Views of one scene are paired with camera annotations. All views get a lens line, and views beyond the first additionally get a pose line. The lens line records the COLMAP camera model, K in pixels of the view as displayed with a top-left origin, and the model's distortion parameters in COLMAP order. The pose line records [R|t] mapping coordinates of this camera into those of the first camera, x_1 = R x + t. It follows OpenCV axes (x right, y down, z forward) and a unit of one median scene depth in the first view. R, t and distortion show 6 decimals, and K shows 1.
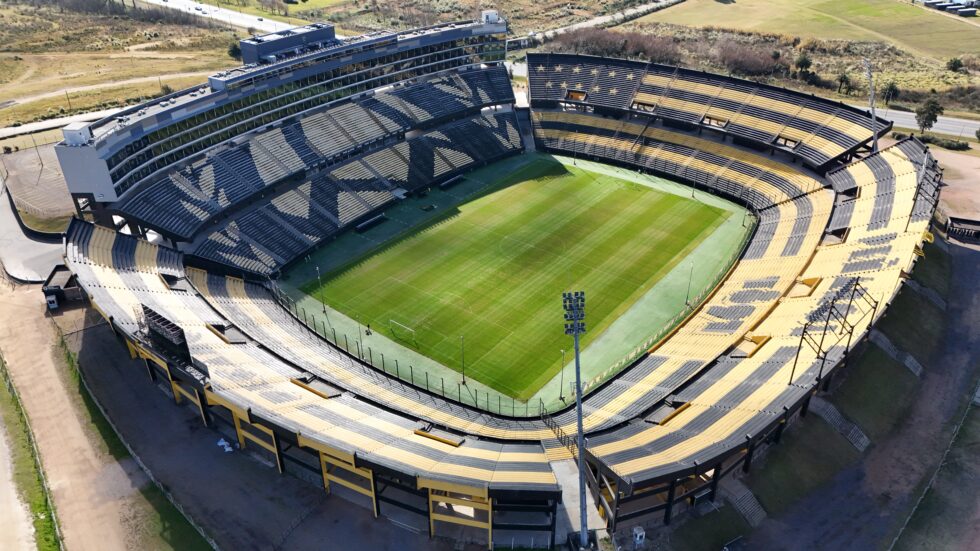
lens RADIAL K [[720.3, 0, 490.0], [0, 720.3, 275.5], [0, 0, 1]] dist [0.075918, -0.071593]
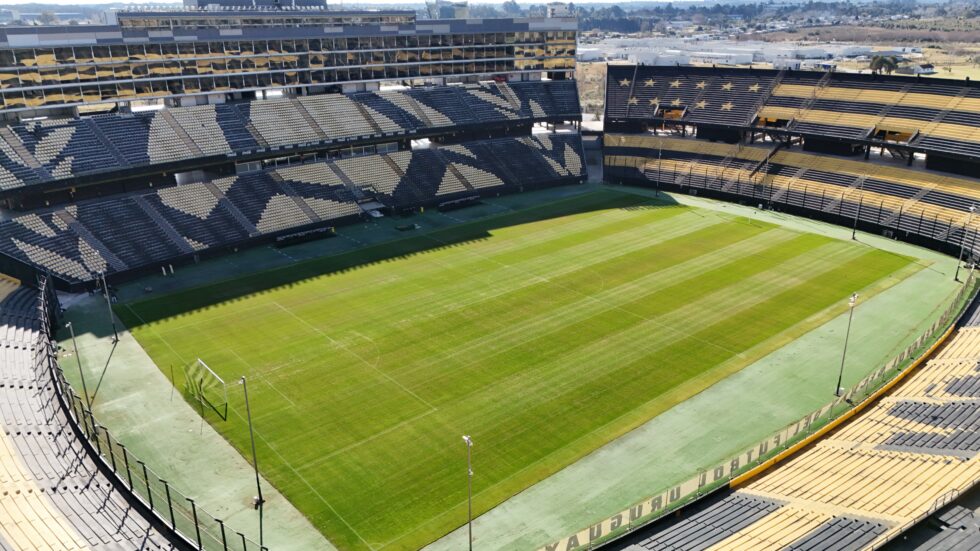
lens RADIAL K [[720.3, 0, 490.0], [0, 720.3, 275.5], [0, 0, 1]] dist [0.075918, -0.071593]
pose [[0.979179, 0.065939, -0.191993, 0.124859], [-0.101924, 0.977615, -0.184064, 0.064061], [0.175558, 0.199801, 0.963981, 0.448071]]
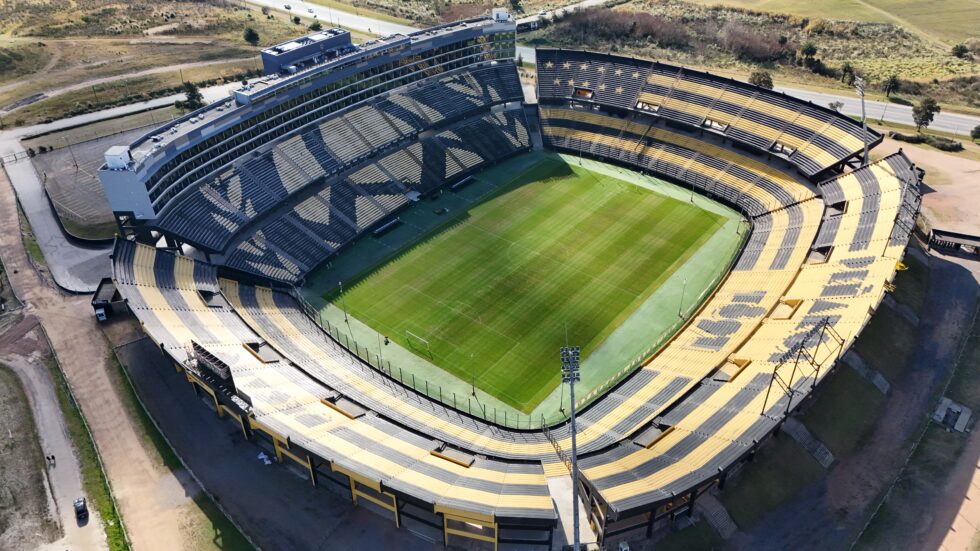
lens RADIAL K [[720.3, 0, 490.0], [0, 720.3, 275.5], [0, 0, 1]] dist [0.075918, -0.071593]
pose [[0.999903, 0.008063, -0.011397, 0.000102], [-0.007200, 0.997247, 0.073798, -0.086969], [0.011961, -0.073709, 0.997208, -0.069633]]
